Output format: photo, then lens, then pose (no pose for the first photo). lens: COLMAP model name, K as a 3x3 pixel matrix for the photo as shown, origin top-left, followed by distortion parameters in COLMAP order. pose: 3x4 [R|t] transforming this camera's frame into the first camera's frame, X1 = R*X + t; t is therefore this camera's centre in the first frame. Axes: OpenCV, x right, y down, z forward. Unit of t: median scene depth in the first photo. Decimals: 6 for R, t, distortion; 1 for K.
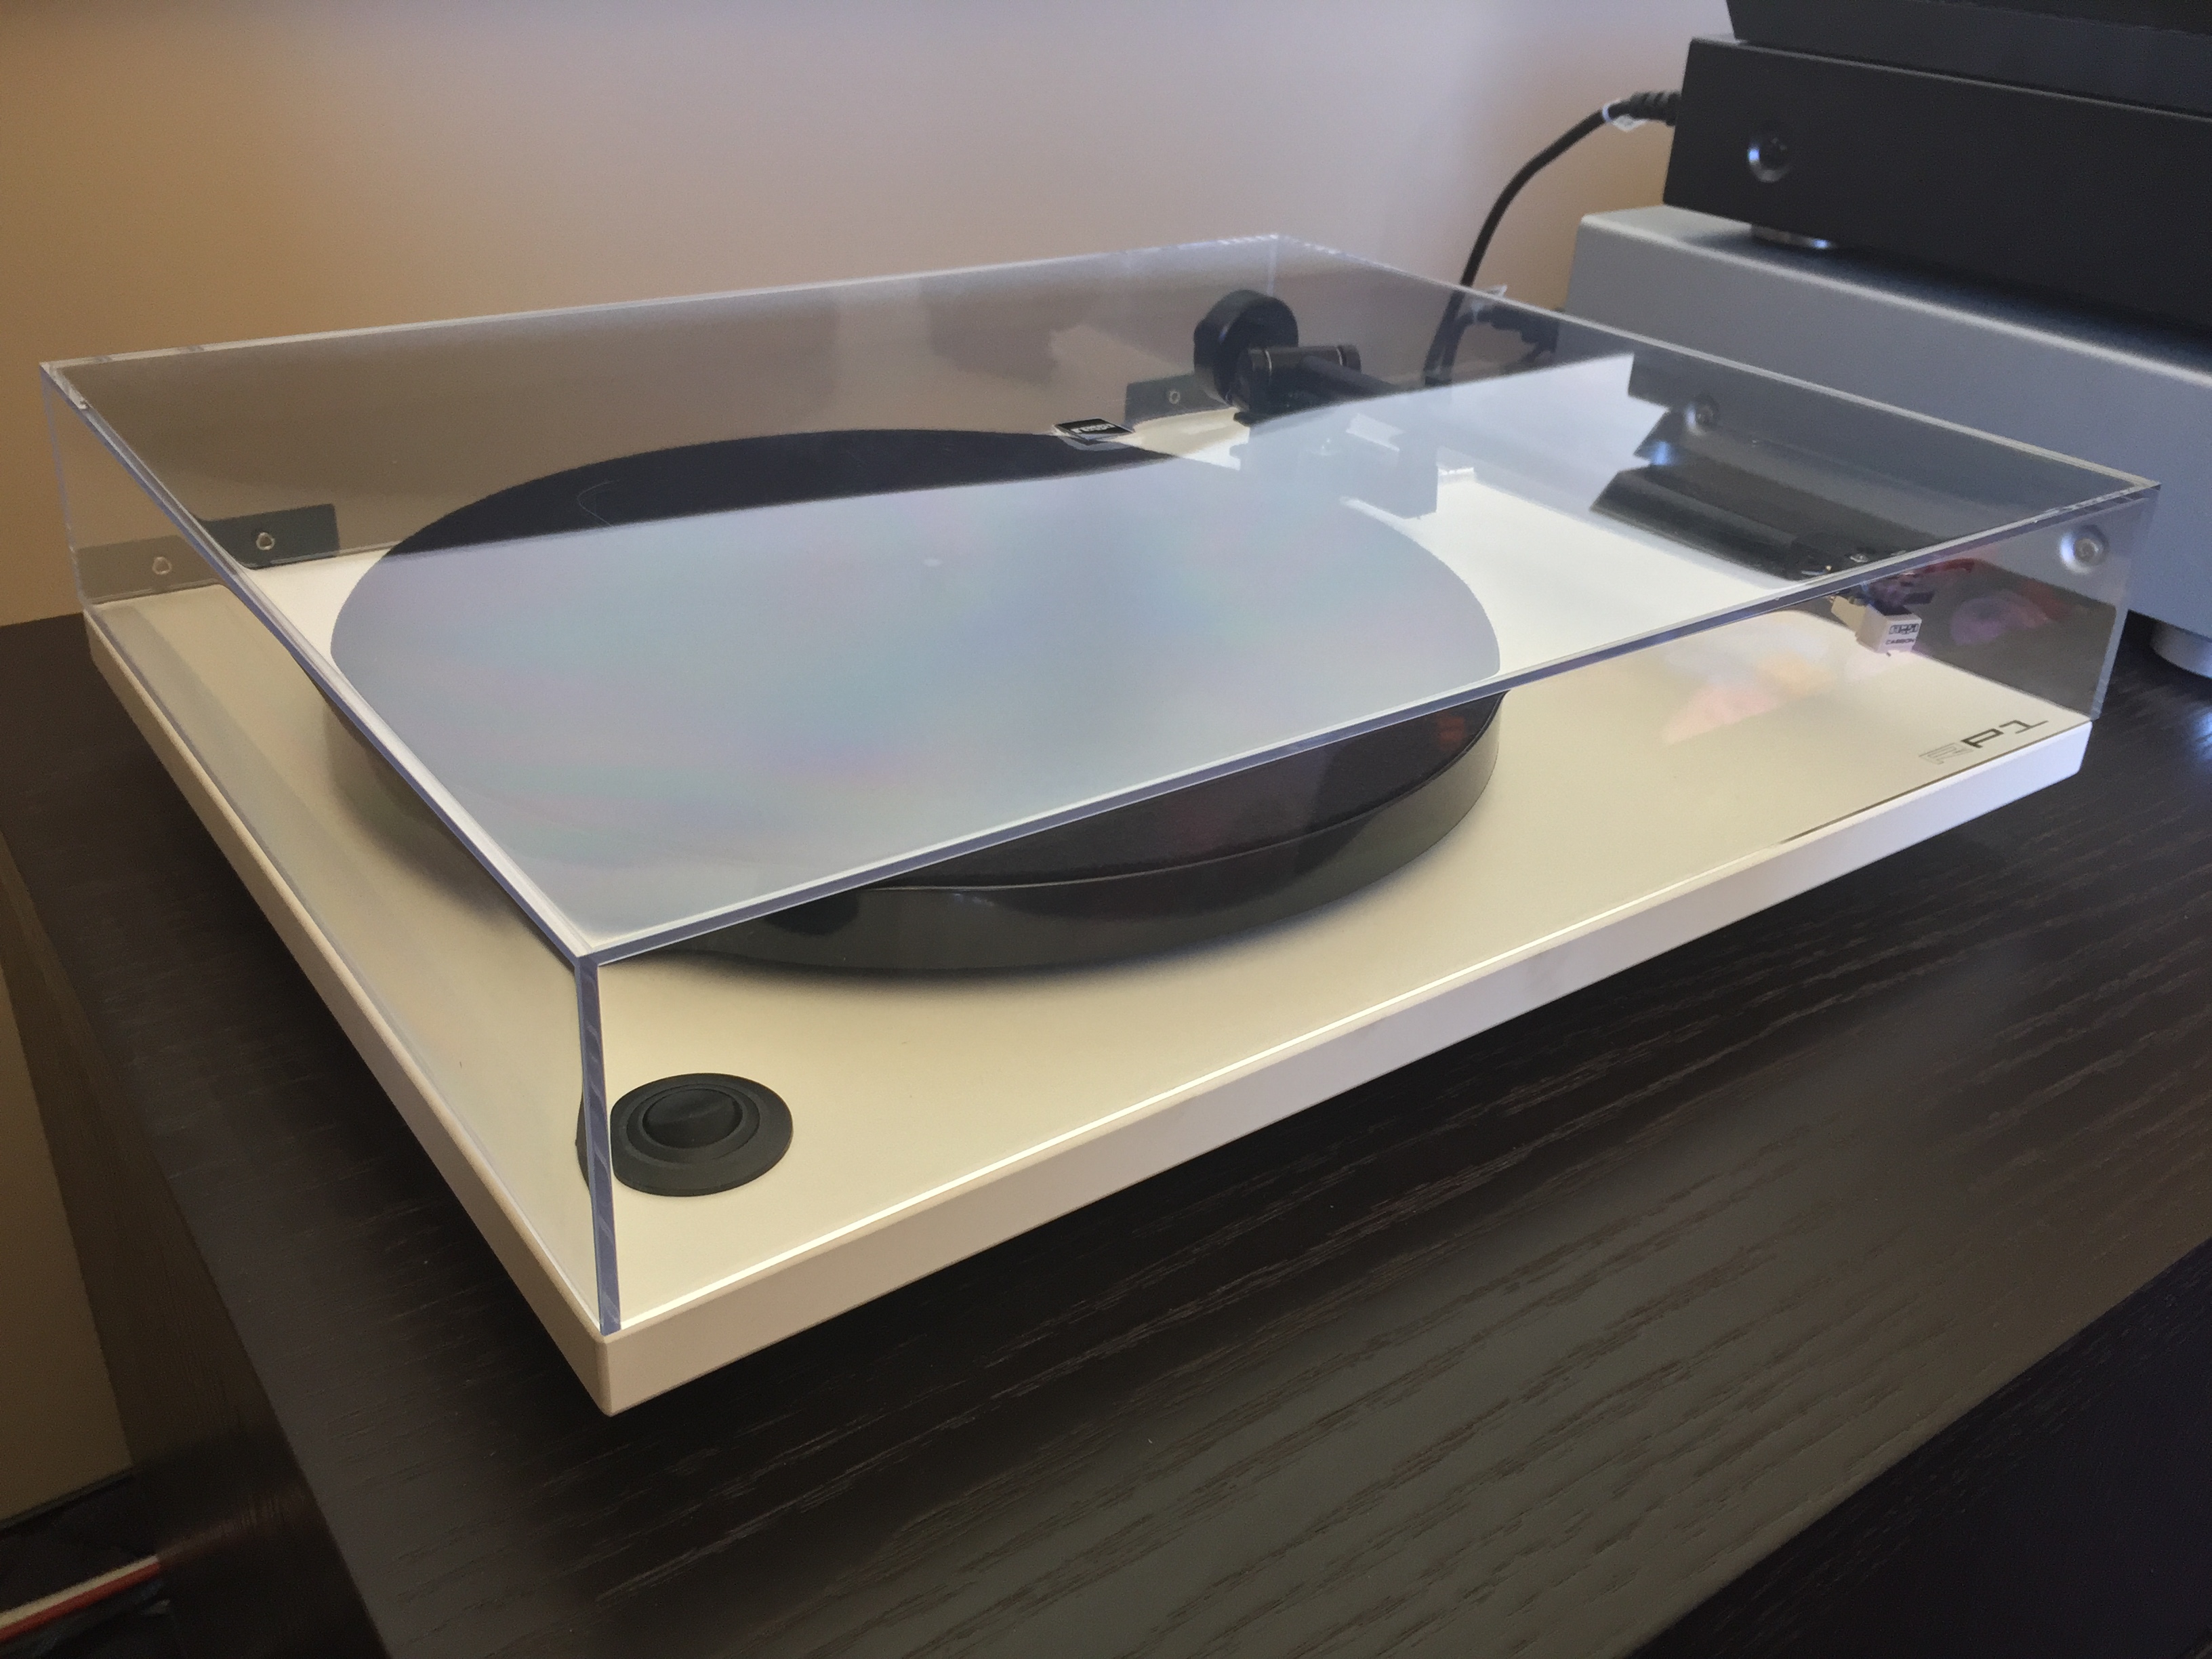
lens RADIAL K [[1933.5, 0, 1043.3], [0, 1933.5, 831.5], [0, 0, 1]] dist [0.005864, 0.007686]
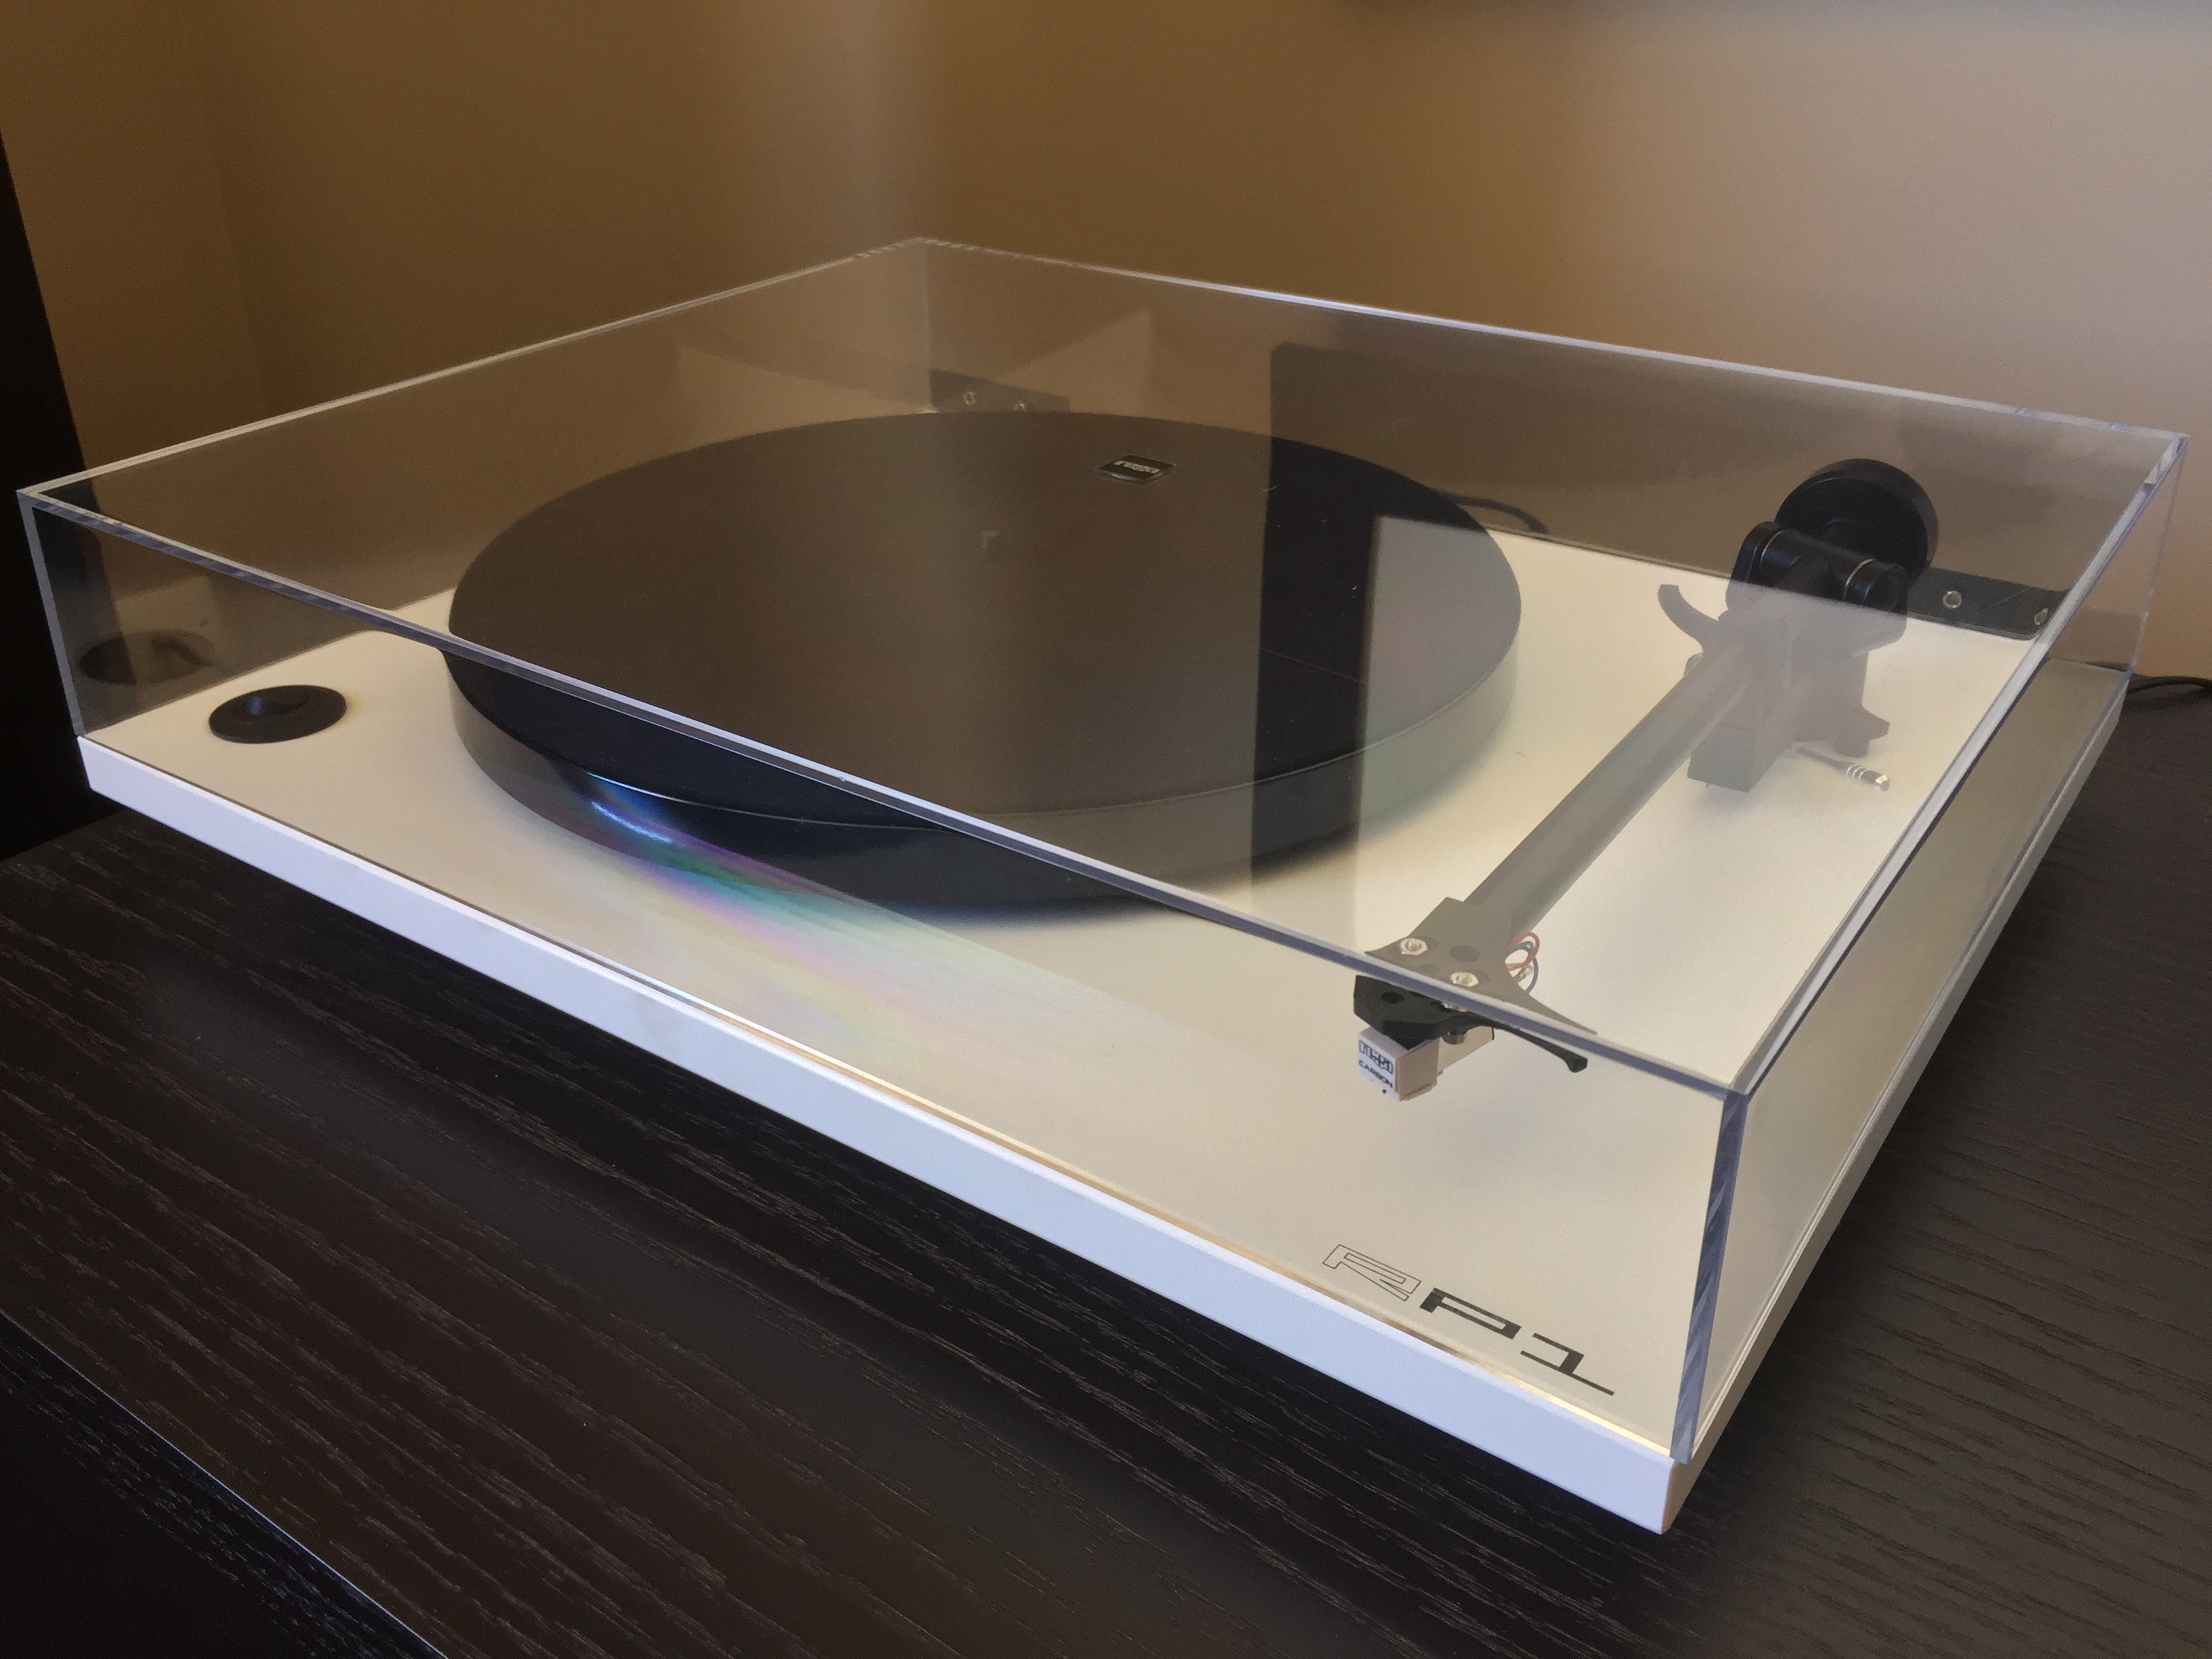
lens RADIAL K [[1872.3, 0, 1106.5], [0, 1872.3, 890.1], [0, 0, 1]] dist [0.032766, -0.000091]
pose [[0.333279, 0.440944, -0.833363, 0.993242], [-0.437369, 0.855343, 0.277661, -0.310862], [0.835244, 0.271949, 0.477923, 0.665504]]
